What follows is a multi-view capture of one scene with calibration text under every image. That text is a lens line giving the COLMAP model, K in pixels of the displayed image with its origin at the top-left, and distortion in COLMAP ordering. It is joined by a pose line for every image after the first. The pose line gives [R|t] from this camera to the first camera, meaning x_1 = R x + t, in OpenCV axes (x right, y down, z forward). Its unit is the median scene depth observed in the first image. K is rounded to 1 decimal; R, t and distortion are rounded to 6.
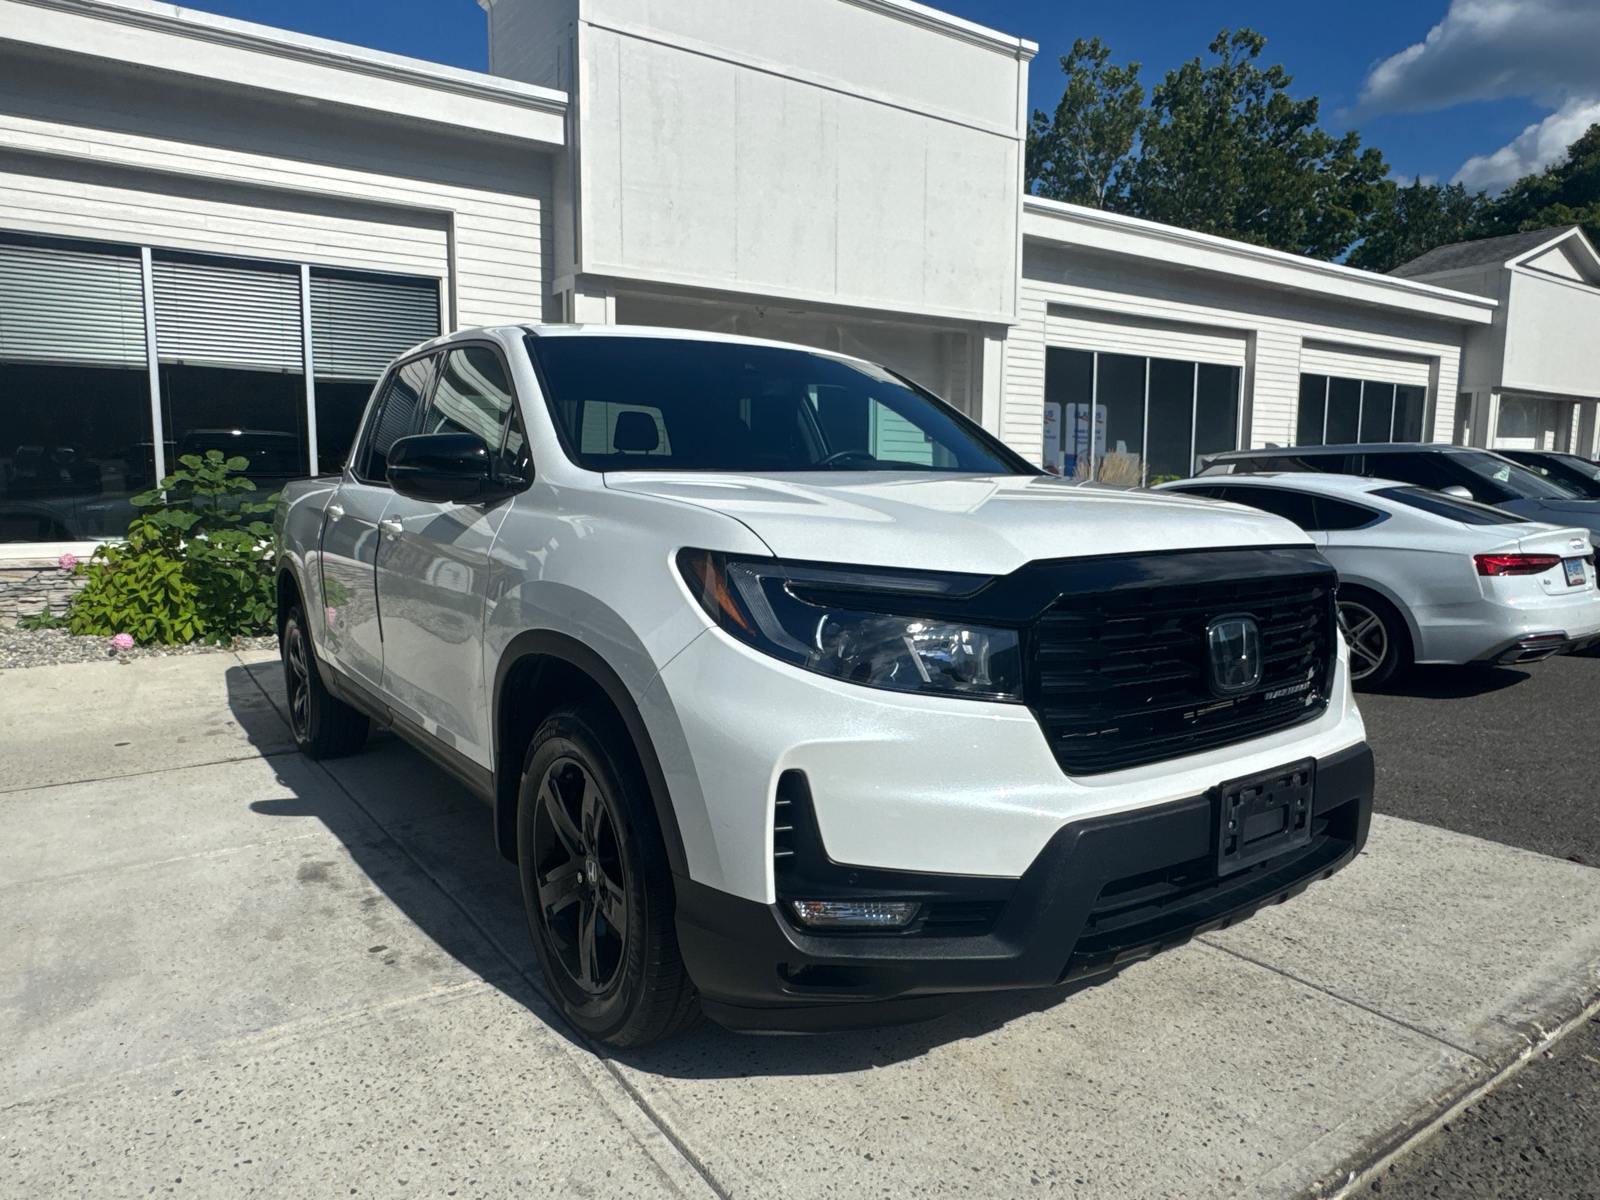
lens RADIAL K [[1032.4, 0, 800.0], [0, 1032.4, 600.0], [0, 0, 1]] dist [-0.004905, 0.001880]
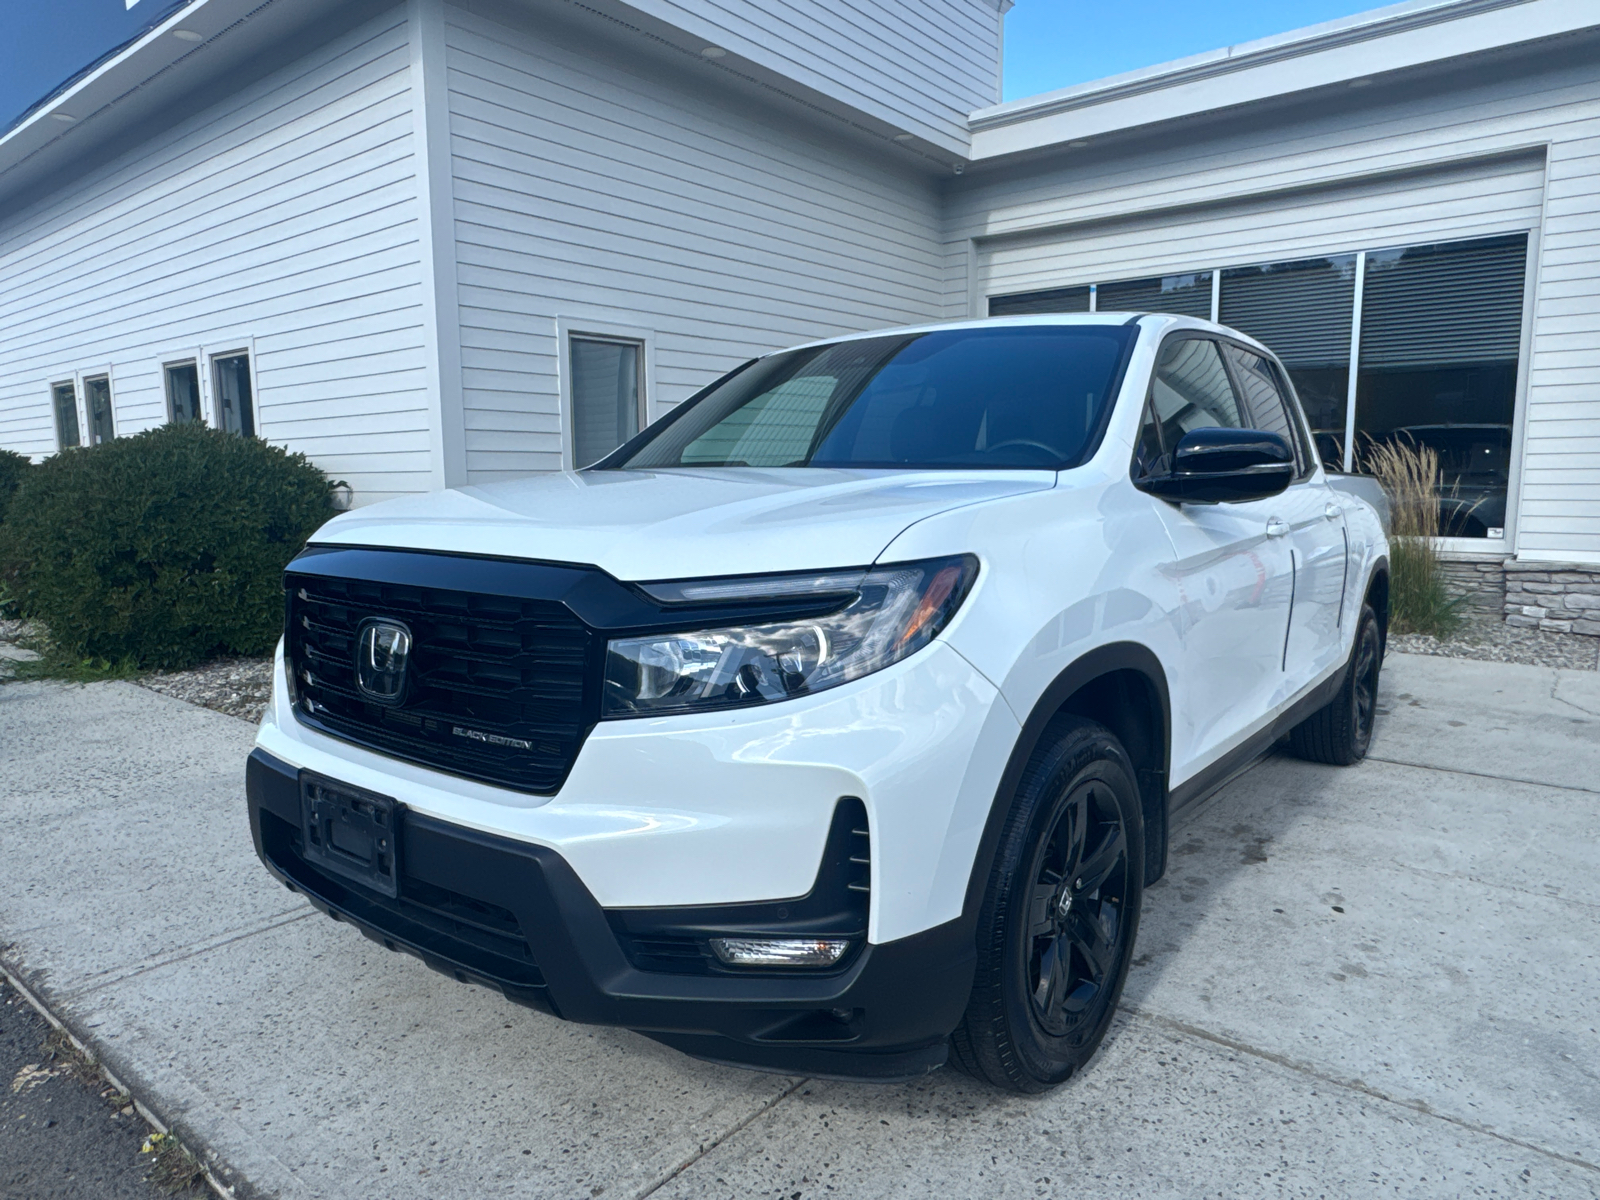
lens RADIAL K [[1032.4, 0, 800.0], [0, 1032.4, 600.0], [0, 0, 1]] dist [-0.004905, 0.001880]
pose [[0.288373, 0.109635, -0.951221, 0.799317], [-0.105668, 0.990999, 0.082186, -0.068293], [0.951670, 0.076814, 0.297362, 0.603732]]
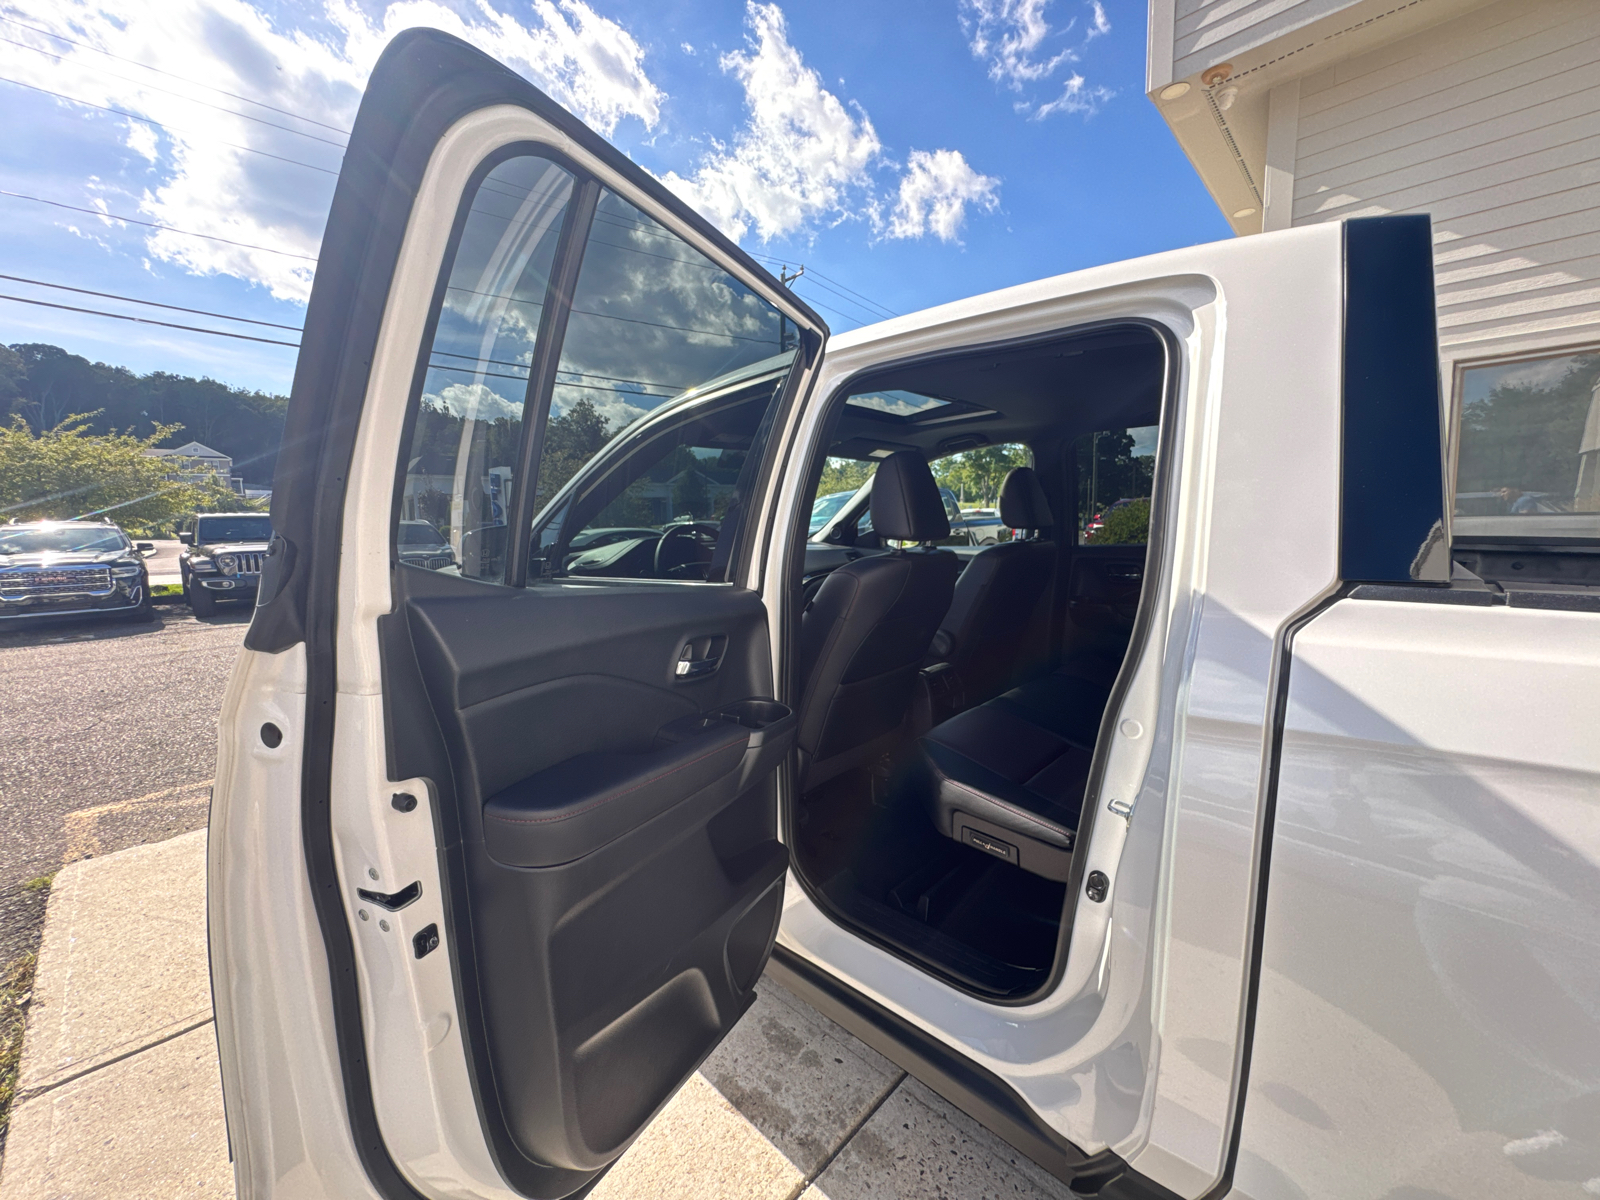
lens RADIAL K [[644.3, 0, 796.1], [0, 644.3, 598.2], [0, 0, 1]] dist [-0.003496, 0.000211]
pose [[-0.978457, 0.040418, -0.202456, 0.079220], [-0.006867, 0.973734, 0.227587, -0.221481], [0.206337, 0.224074, -0.952479, 1.643143]]
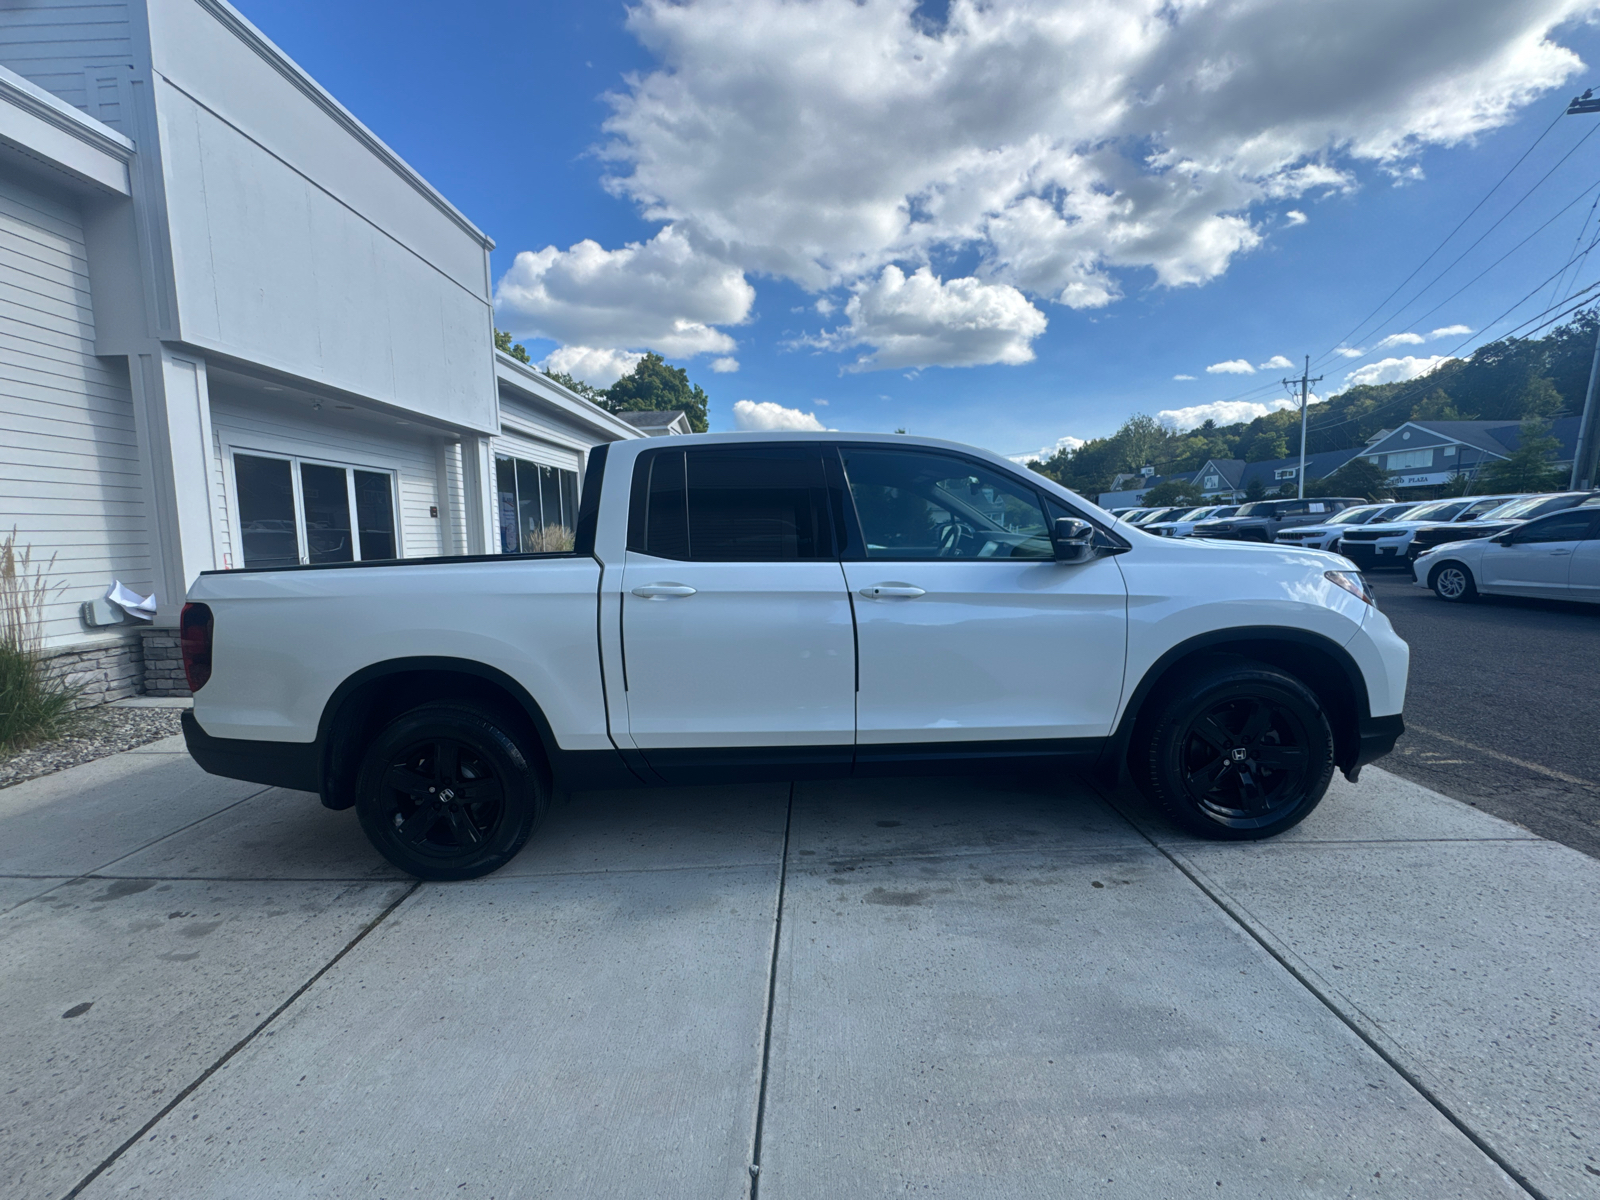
lens RADIAL K [[644.3, 0, 796.1], [0, 644.3, 598.2], [0, 0, 1]] dist [-0.003496, 0.000211]
pose [[0.590590, -0.101164, 0.800606, -0.982978], [0.123126, 0.991791, 0.034495, -0.094030], [-0.797523, 0.078203, 0.598198, 0.583104]]
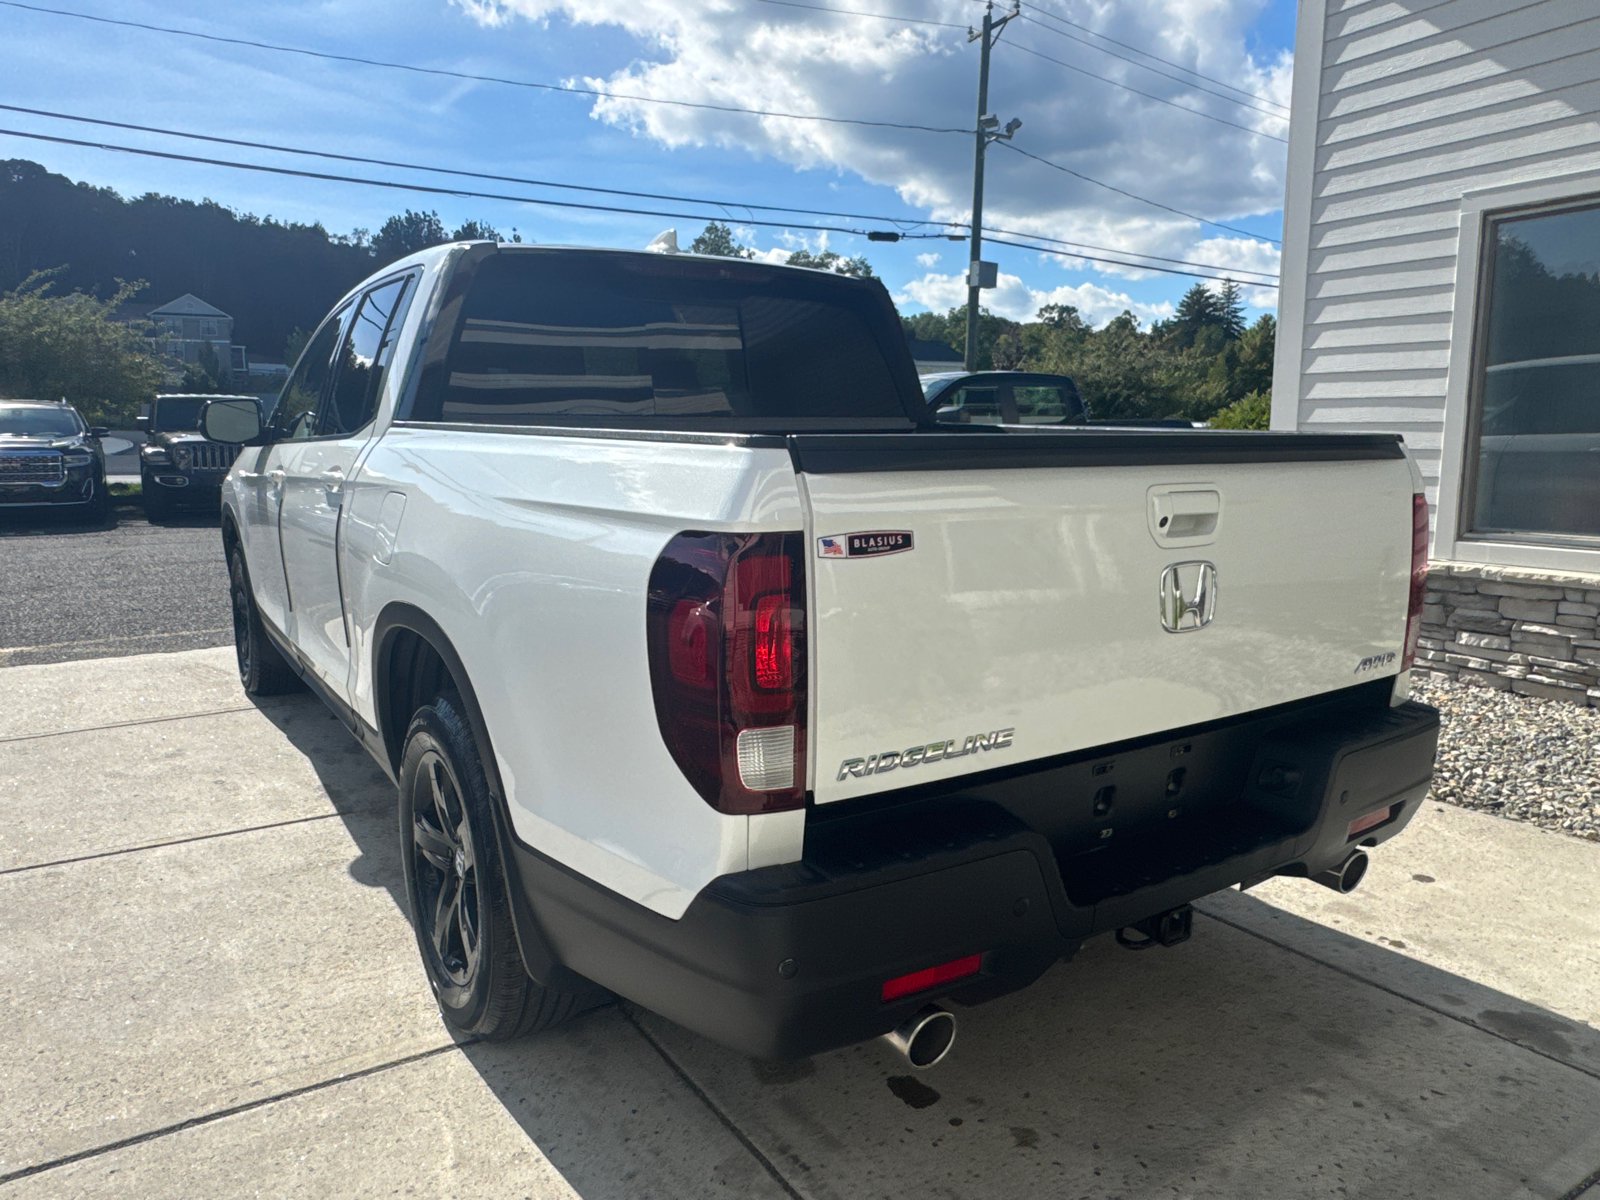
lens RADIAL K [[1093.6, 0, 796.1], [0, 1093.6, 598.7], [0, 0, 1]] dist [-0.007276, 0.004428]
pose [[-0.999131, -0.013886, 0.039301, -0.457569], [-0.002911, 0.963821, 0.266534, -0.268247], [-0.041581, 0.266188, -0.963024, 2.264921]]
